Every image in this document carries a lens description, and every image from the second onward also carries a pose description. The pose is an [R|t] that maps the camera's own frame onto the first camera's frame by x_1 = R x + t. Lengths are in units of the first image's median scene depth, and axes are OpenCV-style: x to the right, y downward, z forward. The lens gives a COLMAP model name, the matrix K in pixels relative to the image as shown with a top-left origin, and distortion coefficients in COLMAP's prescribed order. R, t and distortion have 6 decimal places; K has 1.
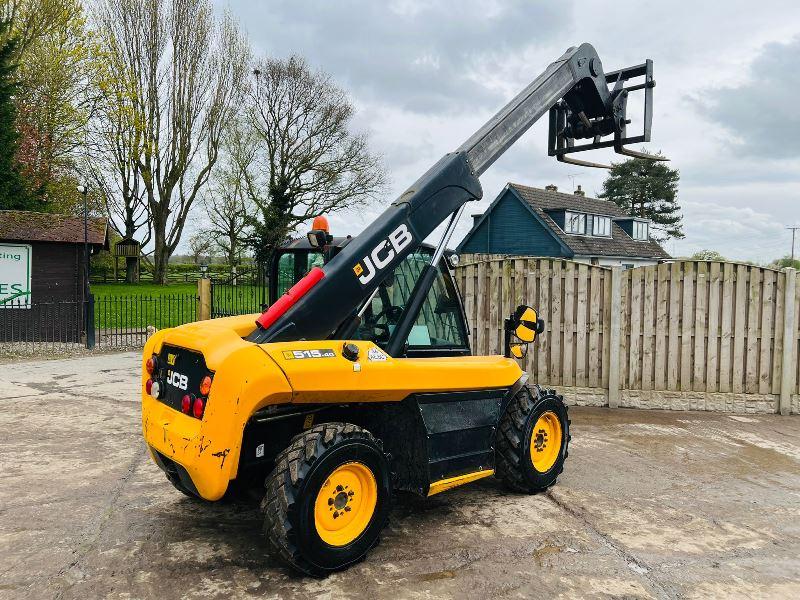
lens RADIAL K [[593.8, 0, 402.2], [0, 593.8, 295.7], [0, 0, 1]] dist [0.041172, -0.040699]
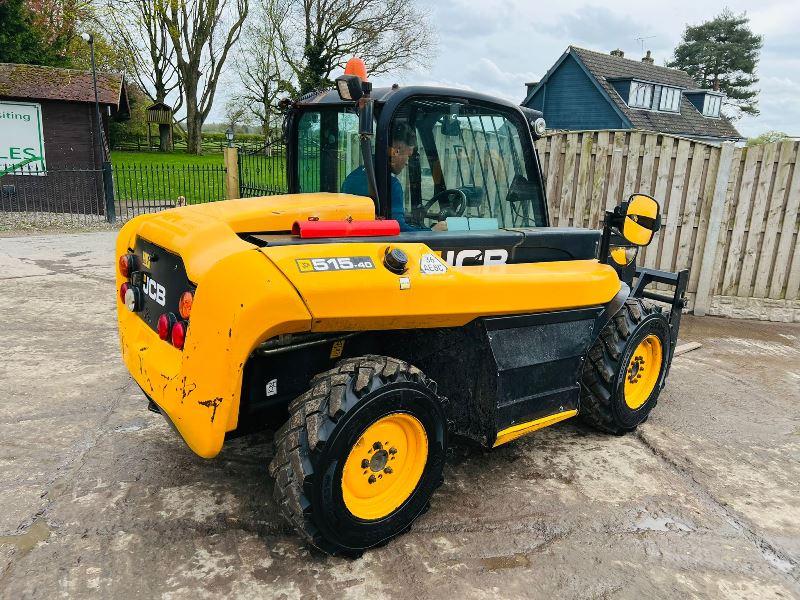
lens RADIAL K [[595.2, 0, 407.1], [0, 595.2, 302.0], [0, 0, 1]] dist [0.035437, -0.038231]
pose [[0.997957, 0.038538, -0.050957, -0.016593], [-0.026814, 0.976587, 0.213444, -0.001631], [0.057990, -0.211641, 0.975626, 0.137801]]
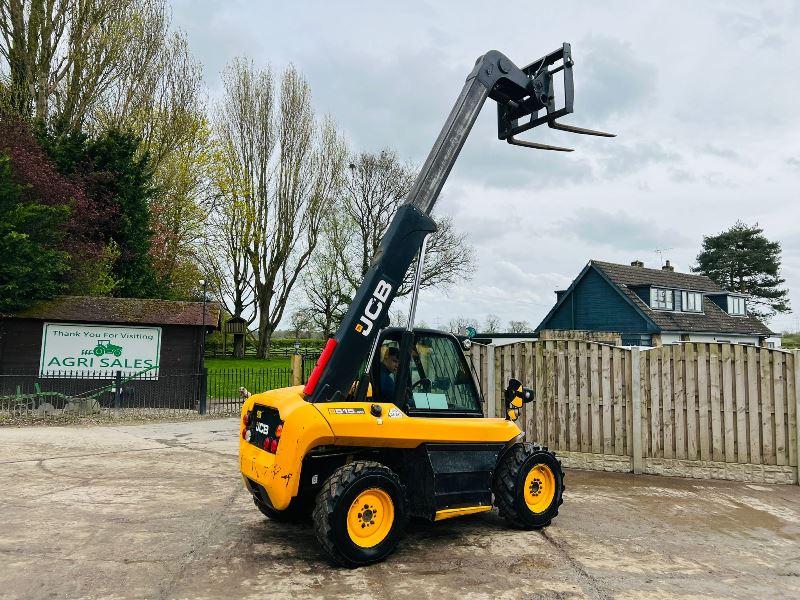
lens RADIAL K [[592.6, 0, 400.0], [0, 592.6, 300.0], [0, 0, 1]] dist [0.077094, -0.101094]
pose [[0.987078, -0.011493, -0.159827, 0.088832], [-0.007417, 0.993079, -0.117213, -0.000960], [0.160068, 0.116884, 0.980161, -0.193904]]
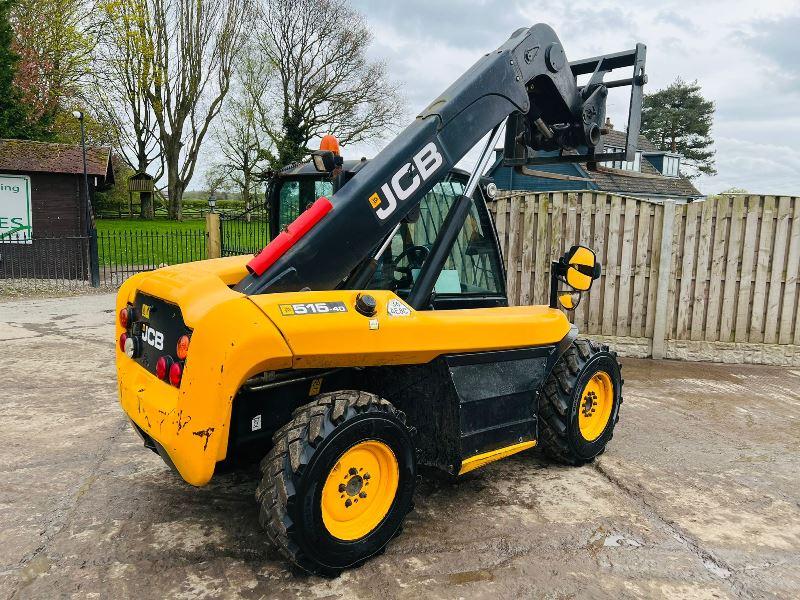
lens RADIAL K [[593.8, 0, 402.2], [0, 593.8, 295.7], [0, 0, 1]] dist [0.041172, -0.040699]
pose [[0.999574, 0.009965, -0.027416, -0.007809], [-0.007066, 0.994562, 0.103904, 0.000455], [0.028302, -0.103666, 0.994209, 0.091639]]
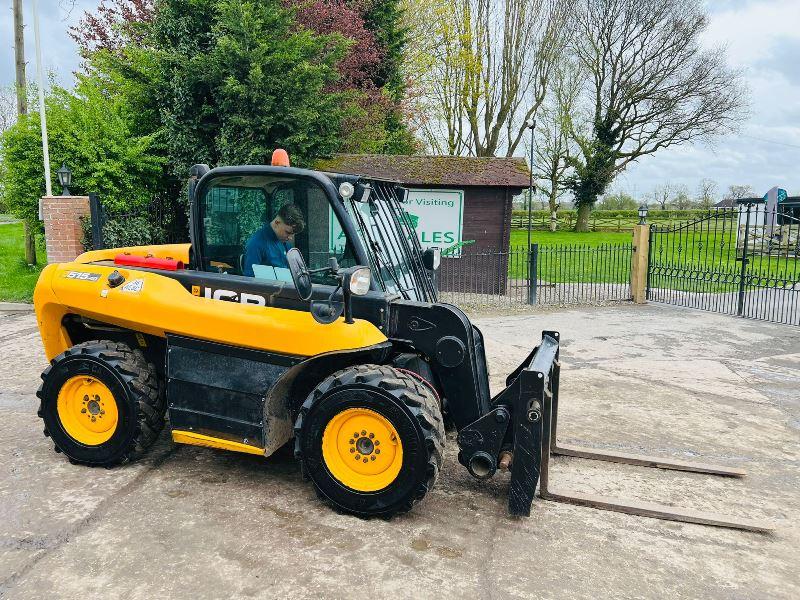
lens RADIAL K [[593.8, 0, 402.2], [0, 593.8, 295.7], [0, 0, 1]] dist [0.041172, -0.040699]
pose [[0.900482, 0.049884, -0.432022, -0.454134], [-0.010287, 0.995565, 0.093512, -0.008890], [0.434771, -0.079762, 0.897002, 0.169716]]
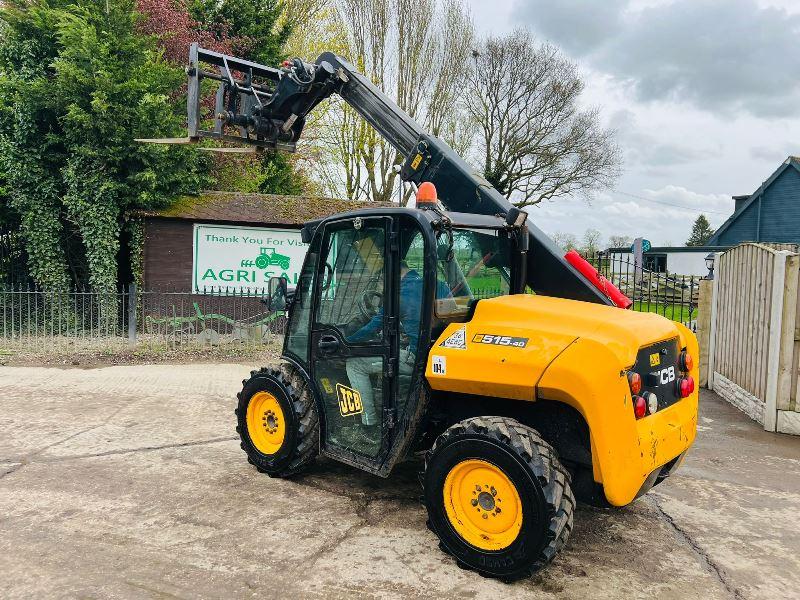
lens RADIAL K [[589.1, 0, 395.9], [0, 589.1, 298.6], [0, 0, 1]] dist [0.064848, -0.067865]
pose [[0.954033, 0.030652, -0.298130, -0.391953], [-0.024147, 0.999384, 0.025478, -0.010820], [0.298727, -0.017108, 0.954185, 0.235244]]
